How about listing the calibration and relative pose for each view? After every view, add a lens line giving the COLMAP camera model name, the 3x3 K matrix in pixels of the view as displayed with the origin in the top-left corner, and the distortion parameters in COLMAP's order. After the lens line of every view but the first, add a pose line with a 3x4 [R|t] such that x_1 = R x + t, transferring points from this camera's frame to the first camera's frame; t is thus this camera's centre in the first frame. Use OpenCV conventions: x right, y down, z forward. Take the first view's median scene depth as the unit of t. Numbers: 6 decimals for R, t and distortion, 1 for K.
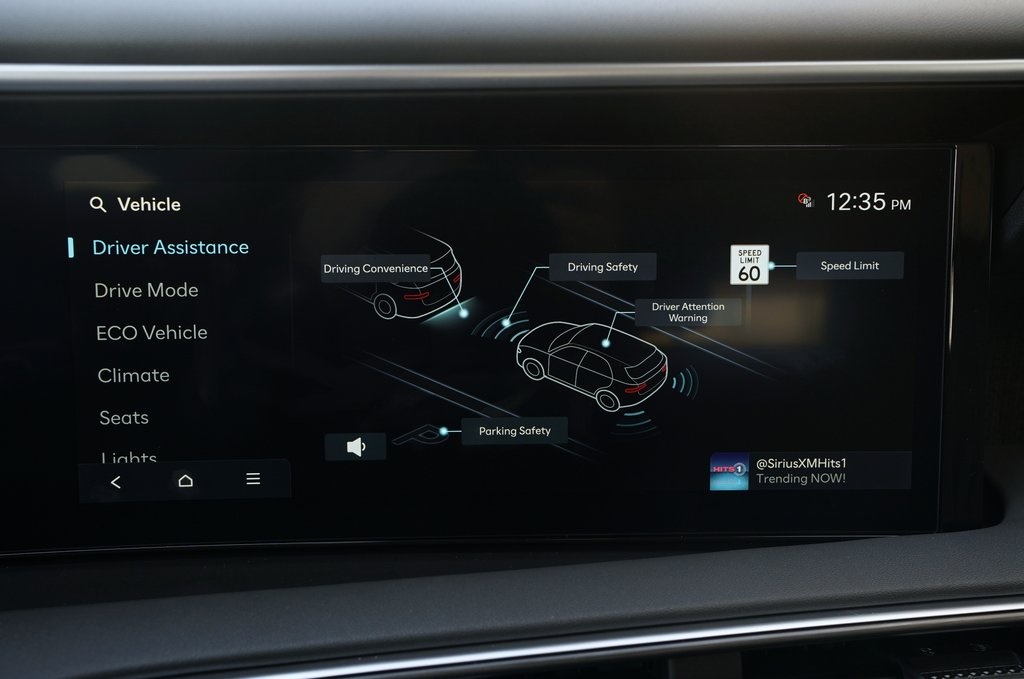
lens RADIAL K [[1496.1, 0, 513.0], [0, 1496.1, 333.6], [0, 0, 1]] dist [0.142380, 0.000000]
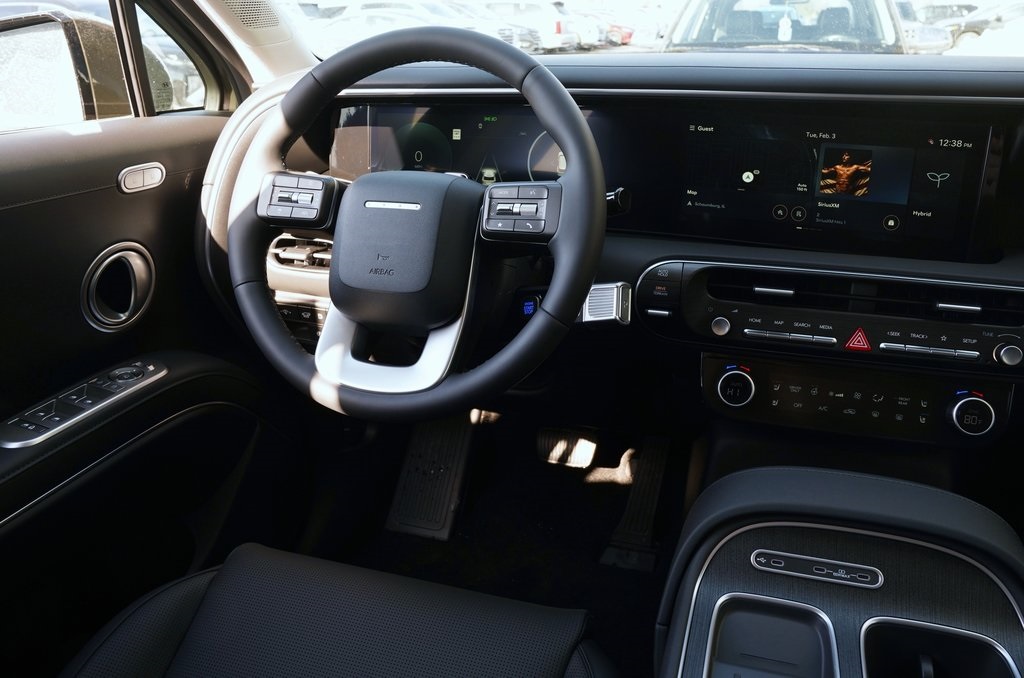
lens RADIAL K [[743.1, 0, 536.0], [0, 743.1, 316.6], [0, 0, 1]] dist [-0.101365, 0.045692]
pose [[0.849846, 0.172382, -0.498043, 0.294569], [-0.087916, 0.978124, 0.188530, 0.047184], [0.519647, -0.116435, 0.846410, -0.613685]]
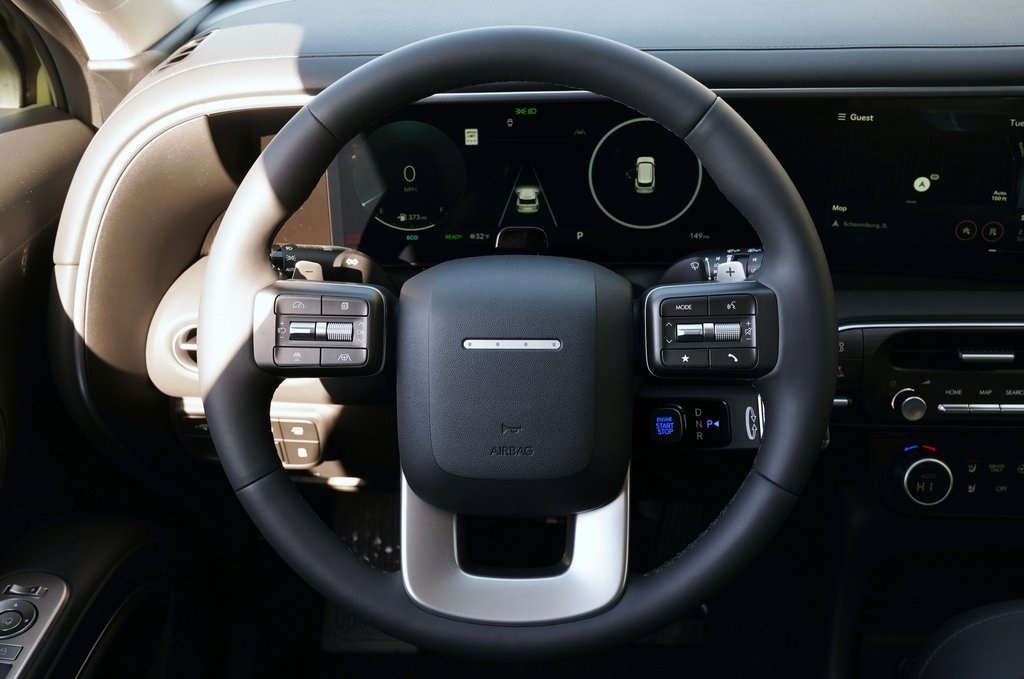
lens RADIAL K [[1035.1, 0, 509.9], [0, 1035.1, 325.6], [0, 0, 1]] dist [-0.017767, 0.000000]
pose [[0.955940, 0.127850, -0.264259, -0.297147], [-0.031532, 0.939692, 0.340564, -0.290411], [0.291863, -0.317226, 0.902321, -0.662661]]
